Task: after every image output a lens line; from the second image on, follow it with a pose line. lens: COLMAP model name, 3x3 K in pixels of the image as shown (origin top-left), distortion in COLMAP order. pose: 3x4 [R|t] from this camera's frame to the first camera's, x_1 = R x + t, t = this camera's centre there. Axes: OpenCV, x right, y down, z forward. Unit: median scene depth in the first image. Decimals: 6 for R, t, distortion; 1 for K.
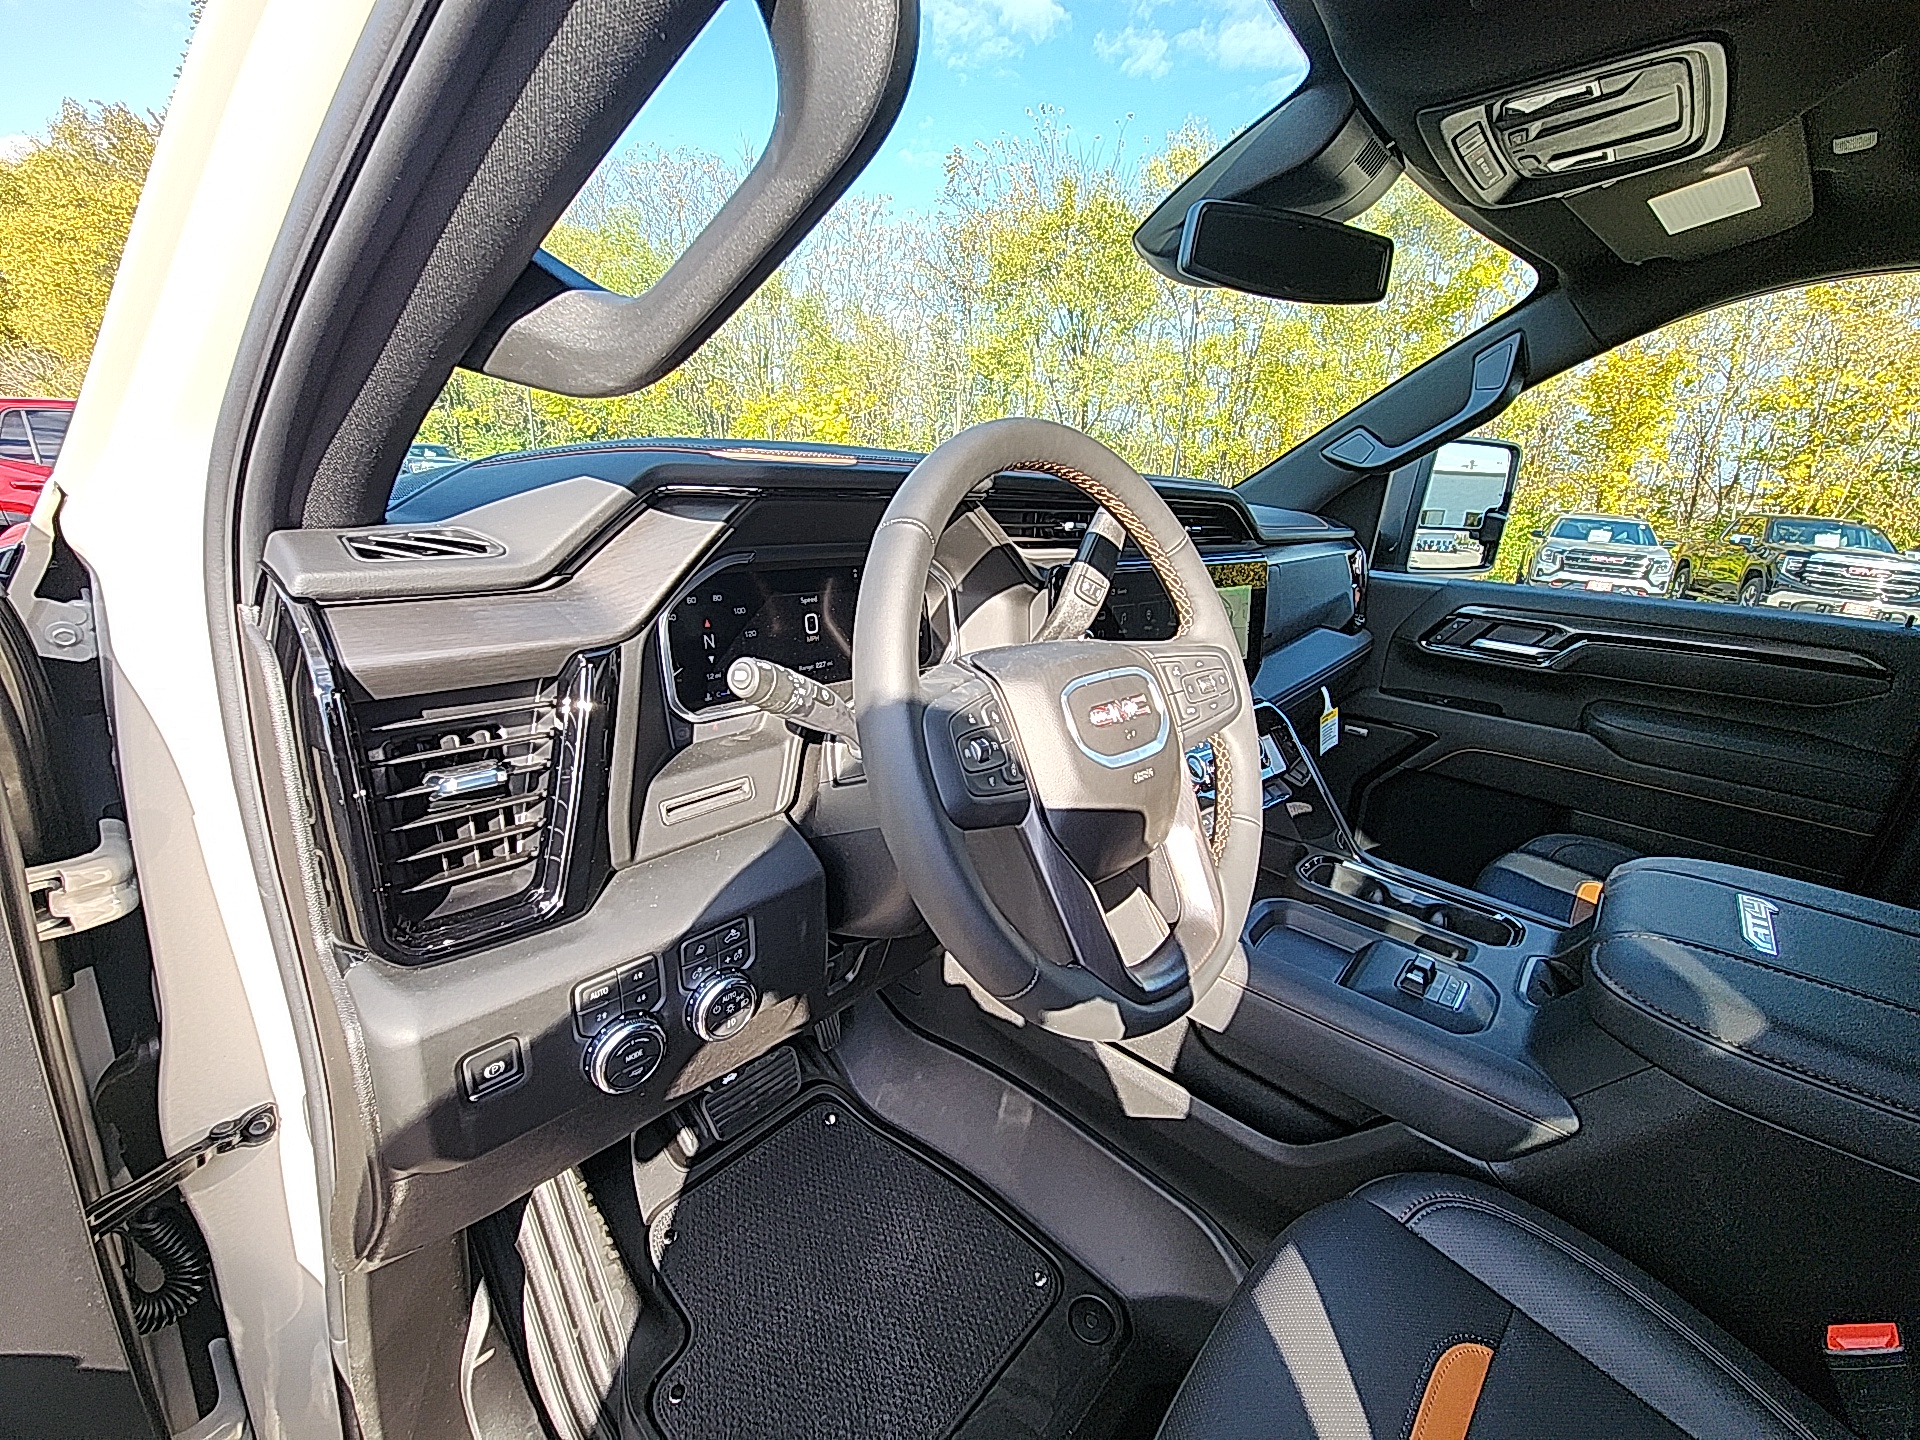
lens RADIAL K [[775.6, 0, 952.0], [0, 775.6, 703.8], [0, 0, 1]] dist [0.019381, -0.011661]
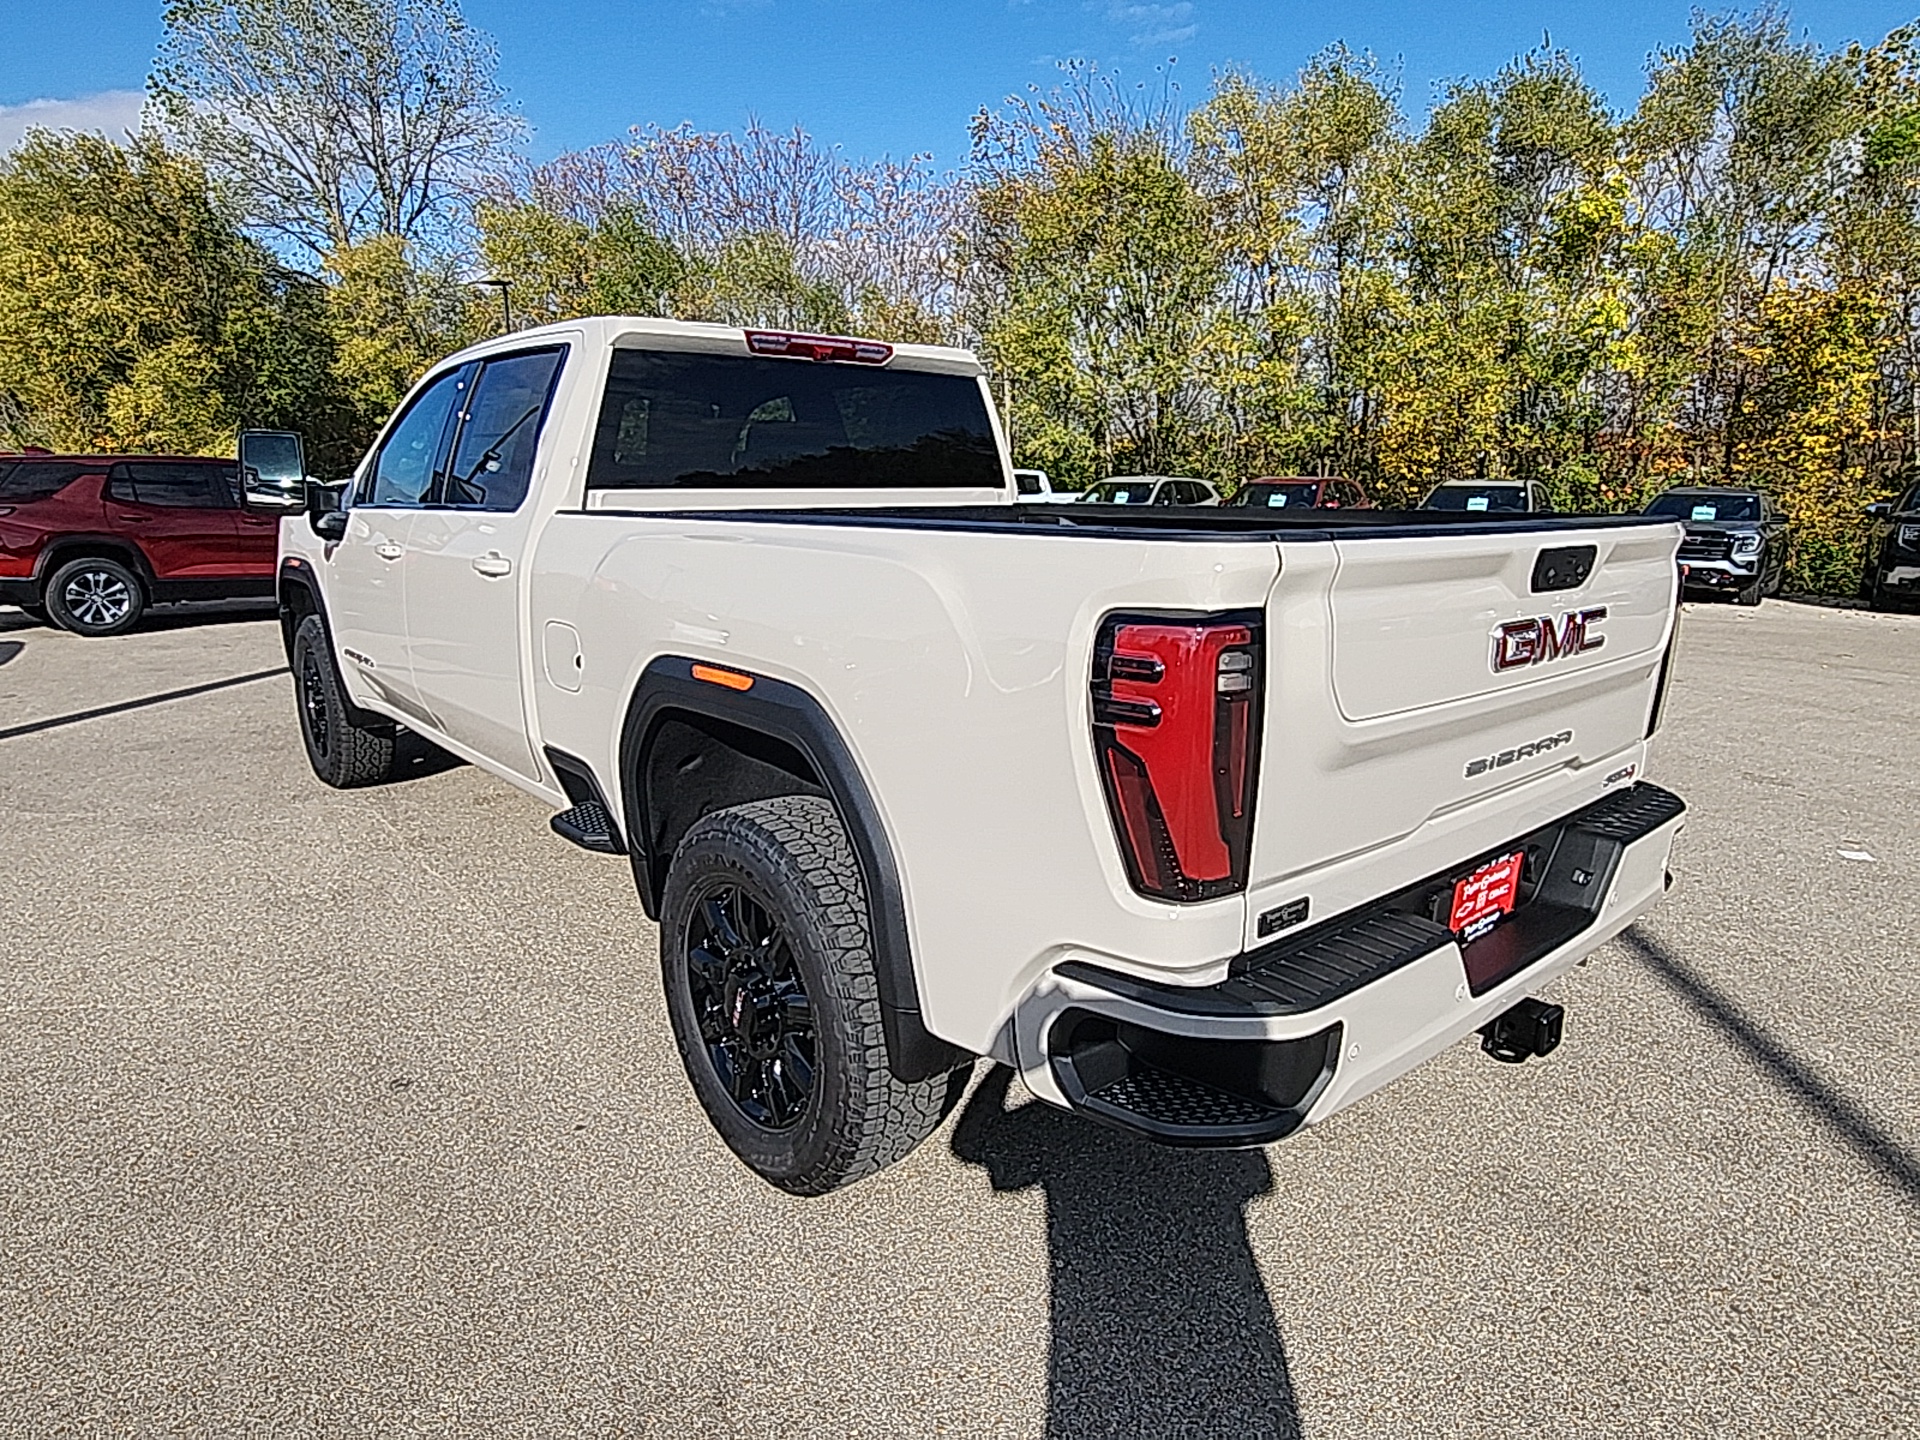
lens RADIAL K [[1123.5, 0, 938.6], [0, 1123.5, 715.8], [0, 0, 1]] dist [0.002046, 0.000746]
pose [[0.990050, -0.021724, -0.139030, 3.631849], [0.009746, 0.996225, -0.086265, 1.842876], [0.140380, 0.084051, 0.986524, -5.320051]]
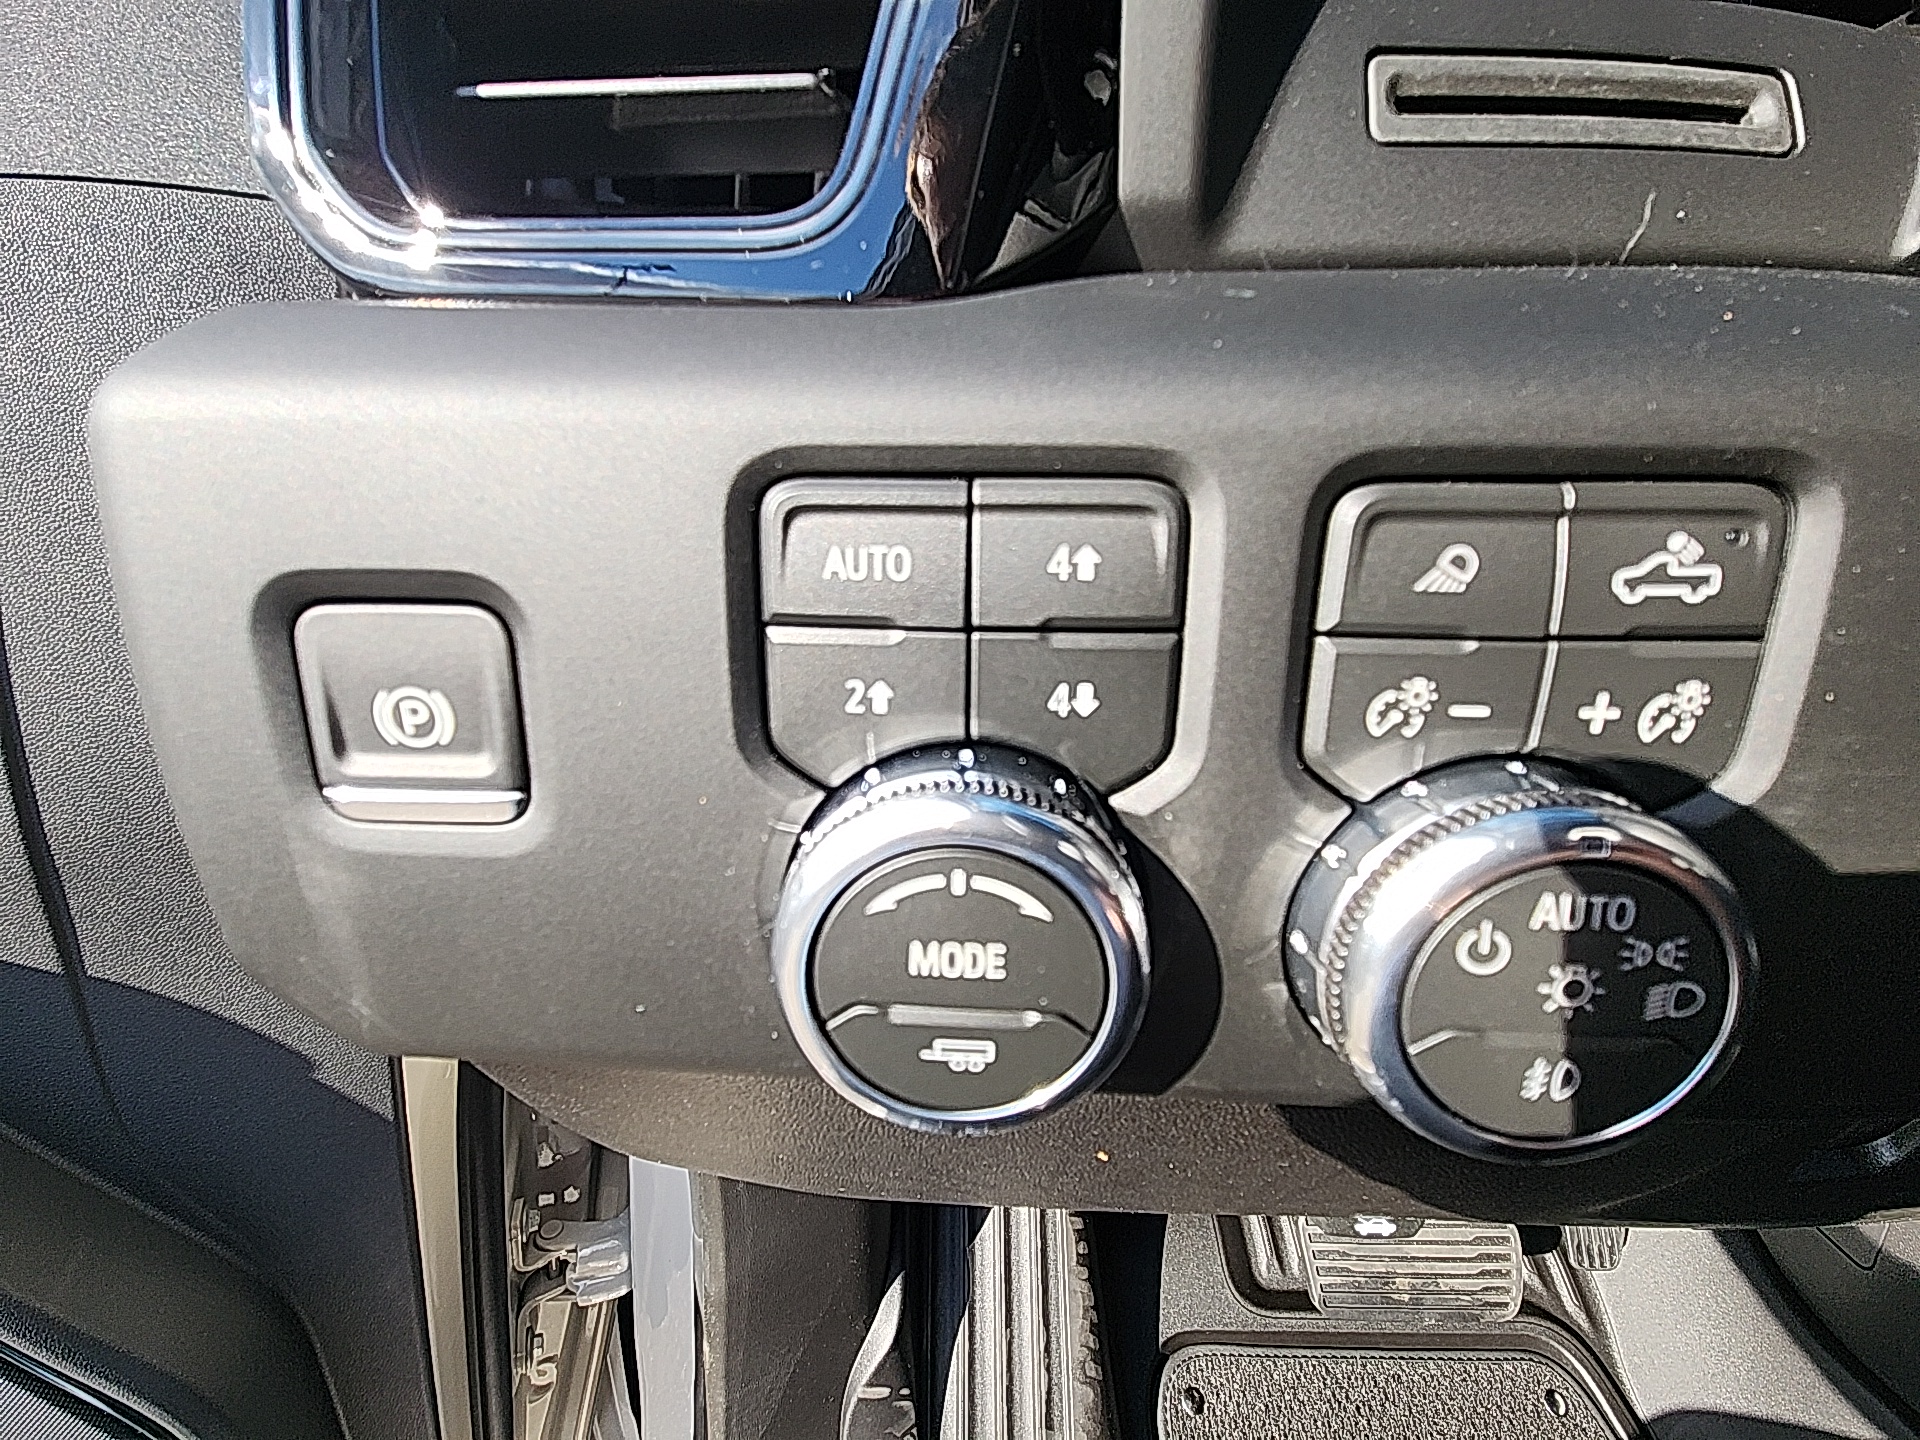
lens RADIAL K [[769.7, 0, 952.2], [0, 769.7, 709.5], [0, 0, 1]] dist [0.017892, -0.011395]
pose [[0.658117, 0.163593, -0.734928, -0.173660], [-0.191625, 0.980360, 0.046629, 0.235046], [0.728122, 0.110143, 0.676540, 0.530128]]
